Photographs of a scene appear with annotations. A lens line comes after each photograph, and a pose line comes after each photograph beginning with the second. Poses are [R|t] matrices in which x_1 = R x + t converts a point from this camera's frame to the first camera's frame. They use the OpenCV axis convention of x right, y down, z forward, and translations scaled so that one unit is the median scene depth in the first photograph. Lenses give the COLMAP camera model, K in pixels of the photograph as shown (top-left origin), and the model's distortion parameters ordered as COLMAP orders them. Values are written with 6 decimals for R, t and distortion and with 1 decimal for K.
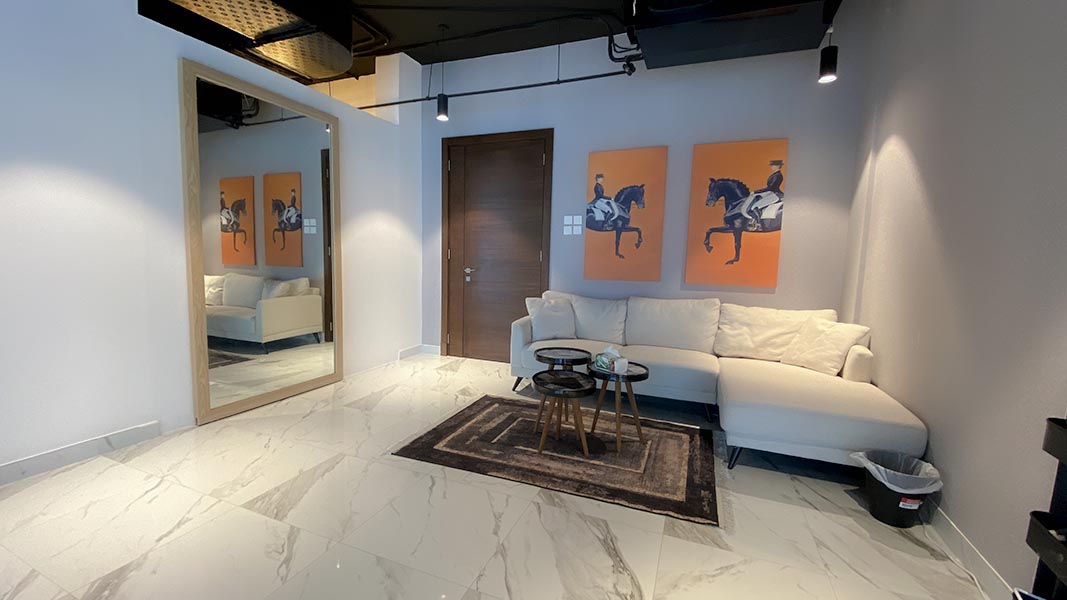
lens RADIAL K [[433.2, 0, 529.0], [0, 433.2, 302.4], [0, 0, 1]] dist [0.042935, -0.034588]
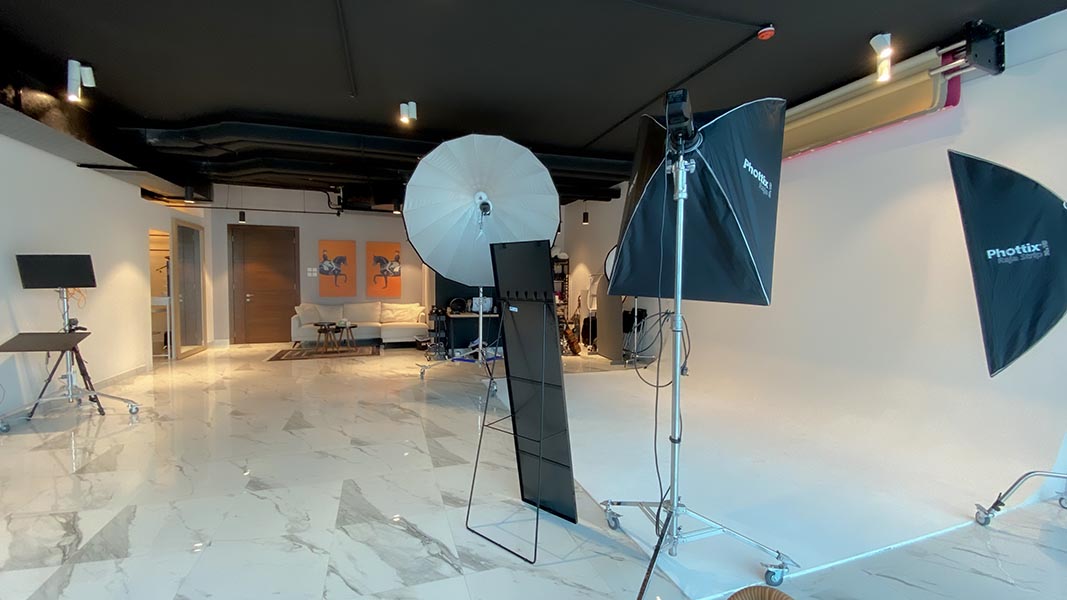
lens RADIAL K [[433.2, 0, 529.0], [0, 433.2, 302.4], [0, 0, 1]] dist [0.042935, -0.034588]
pose [[0.758374, -0.049326, 0.649951, -0.582120], [0.081130, 0.996522, -0.019036, 0.115570], [-0.646751, 0.067166, 0.759738, -1.548321]]
